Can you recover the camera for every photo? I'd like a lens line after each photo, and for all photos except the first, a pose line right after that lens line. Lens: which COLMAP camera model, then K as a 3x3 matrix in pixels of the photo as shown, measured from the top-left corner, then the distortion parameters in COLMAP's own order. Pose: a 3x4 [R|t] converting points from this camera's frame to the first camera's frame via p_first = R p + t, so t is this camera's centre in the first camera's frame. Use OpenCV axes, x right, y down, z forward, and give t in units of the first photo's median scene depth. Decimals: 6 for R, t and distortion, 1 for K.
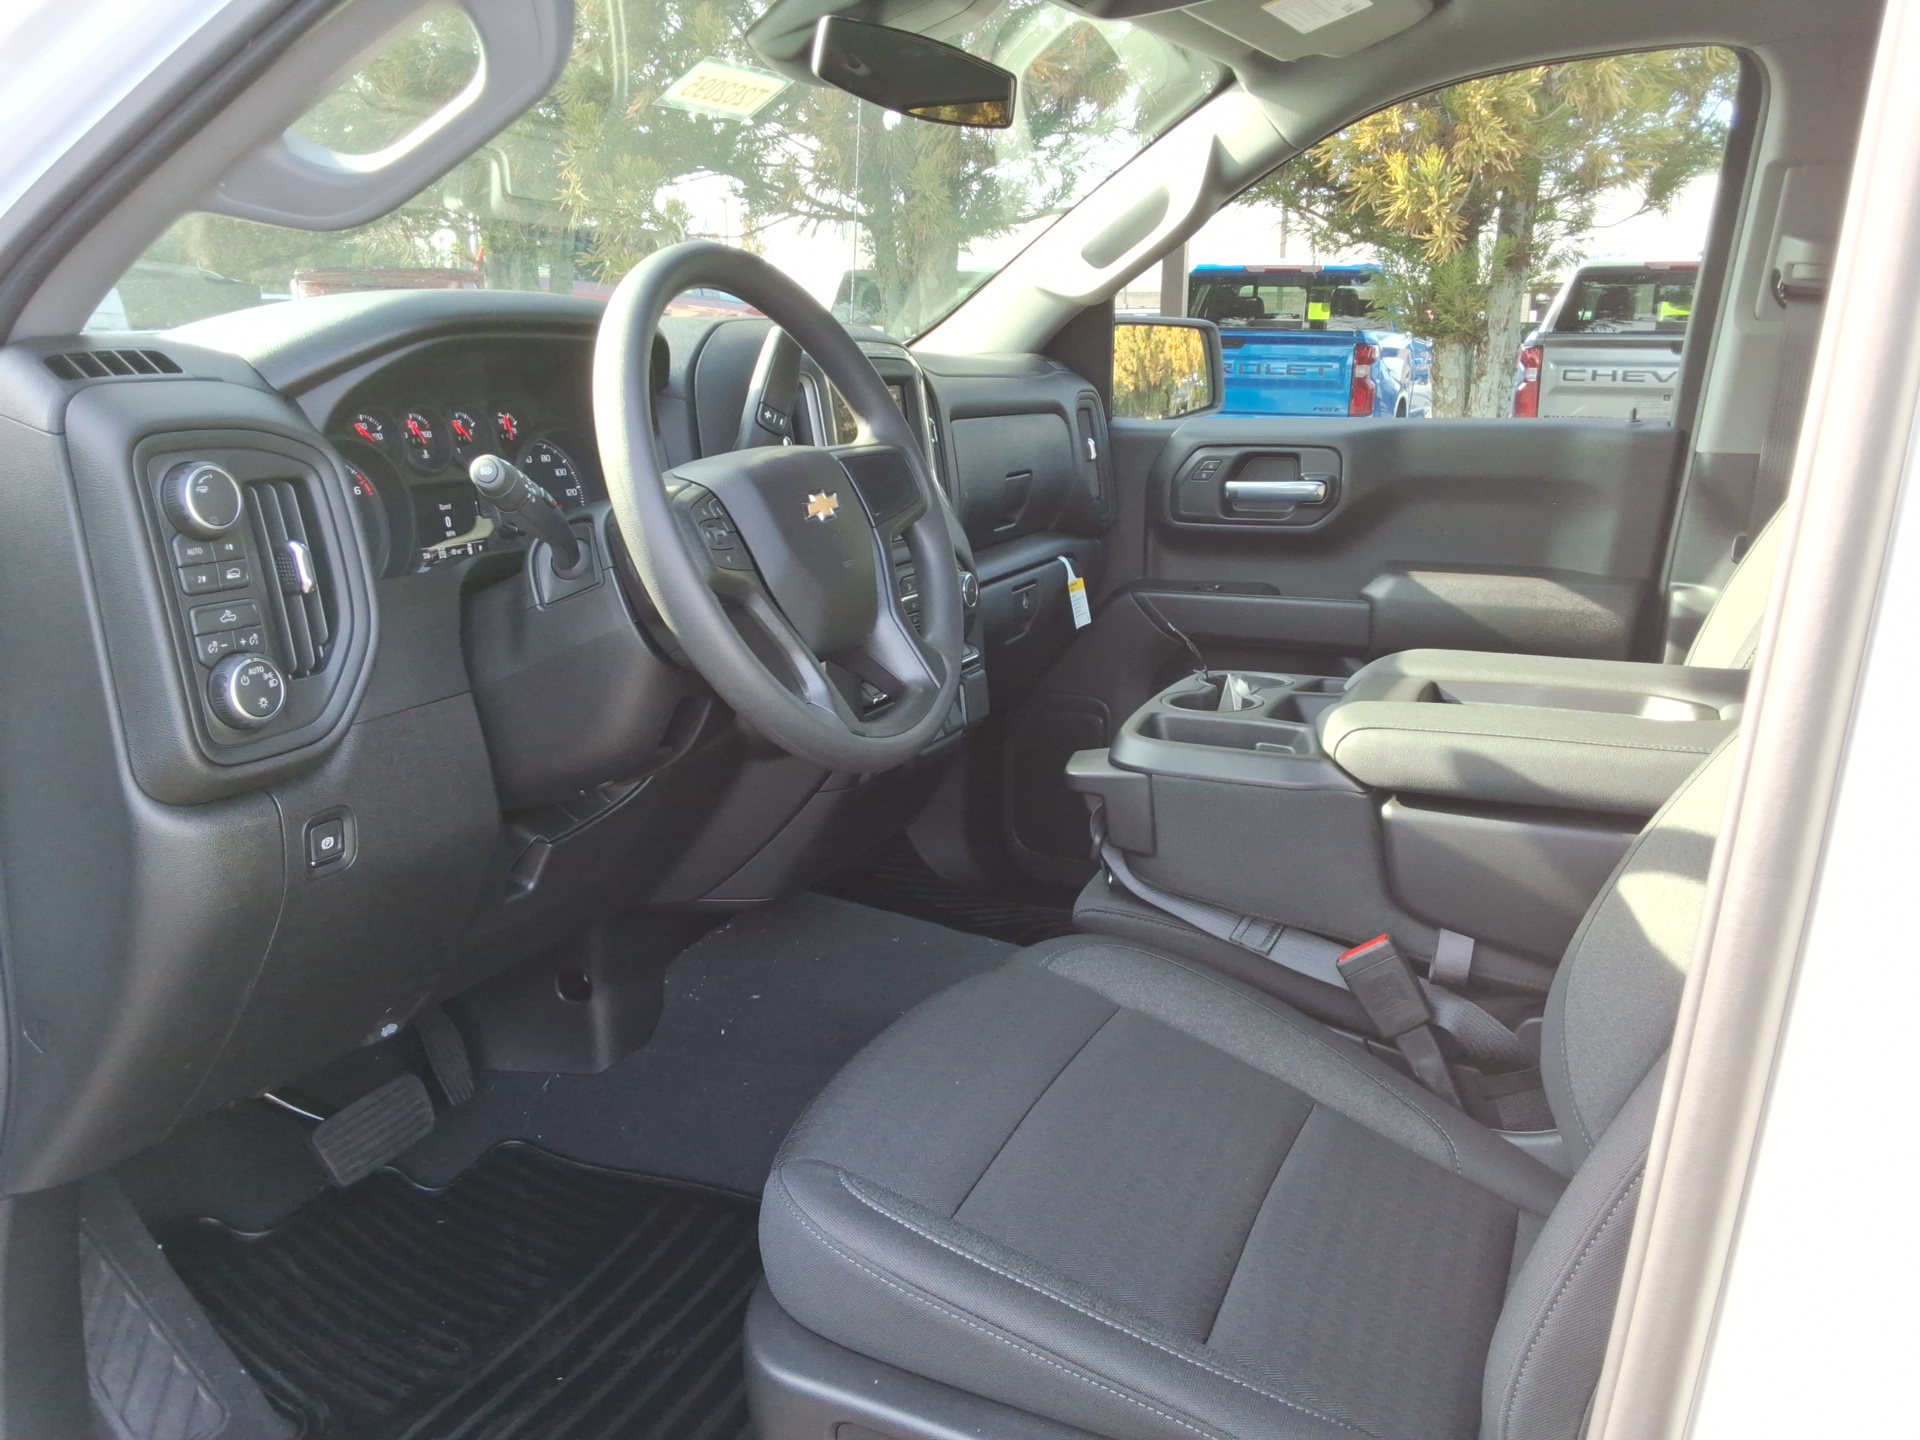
lens RADIAL K [[1565.4, 0, 976.8], [0, 1565.4, 731.8], [0, 0, 1]] dist [0.098919, -0.147461]
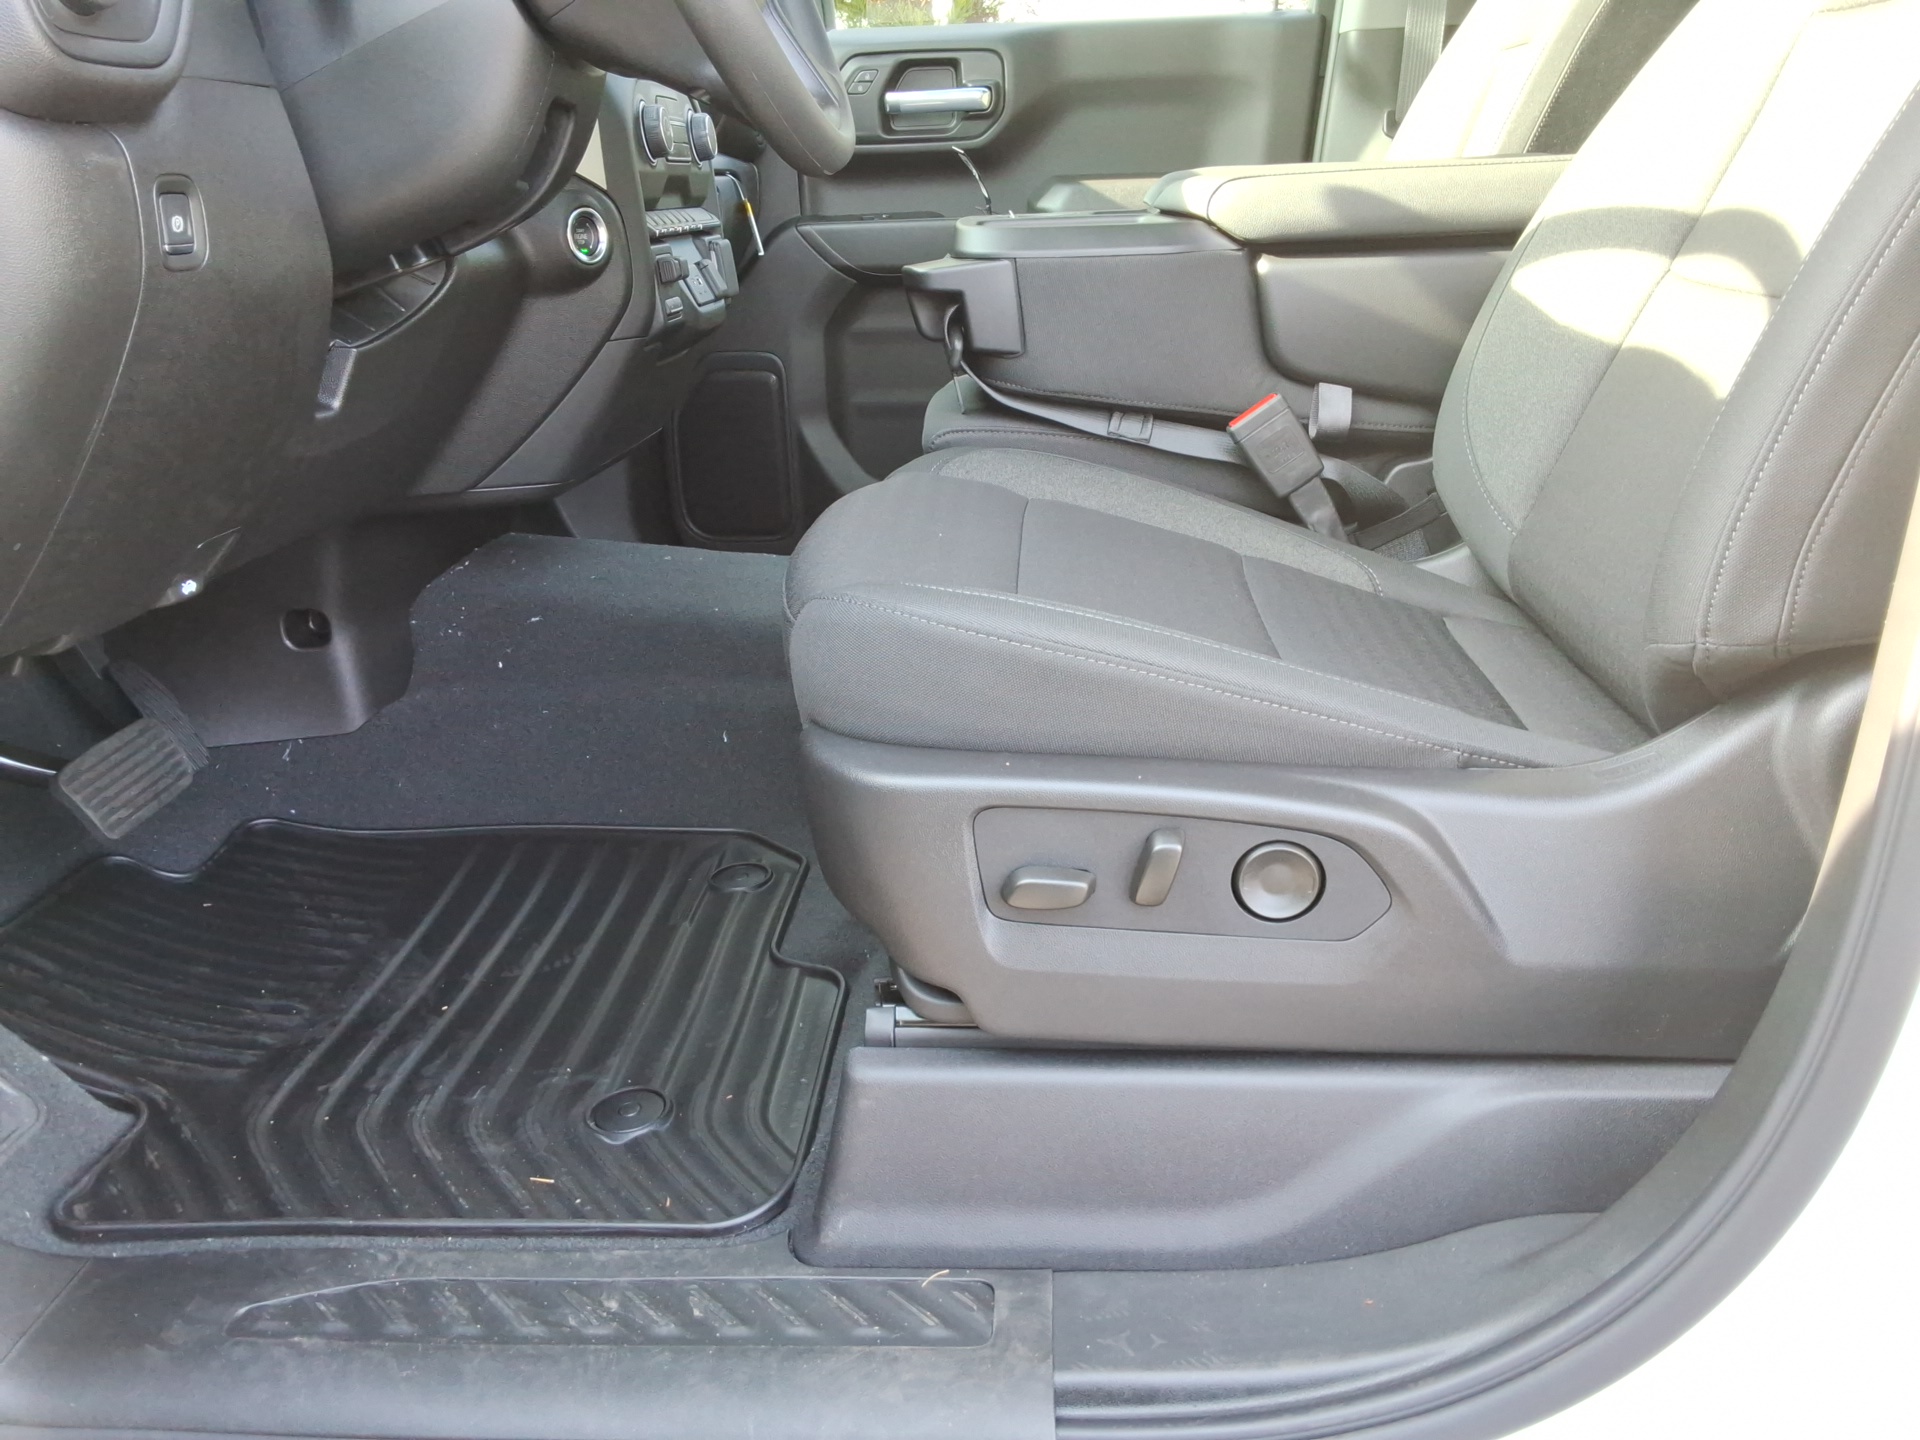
lens RADIAL K [[1565.4, 0, 1072.5], [0, 1565.4, 683.0], [0, 0, 1]] dist [0.098919, -0.147461]
pose [[0.932432, -0.144963, 0.330993, -0.198143], [0.108240, 0.985991, 0.126909, 0.156621], [-0.344753, -0.082507, 0.935060, 0.092023]]
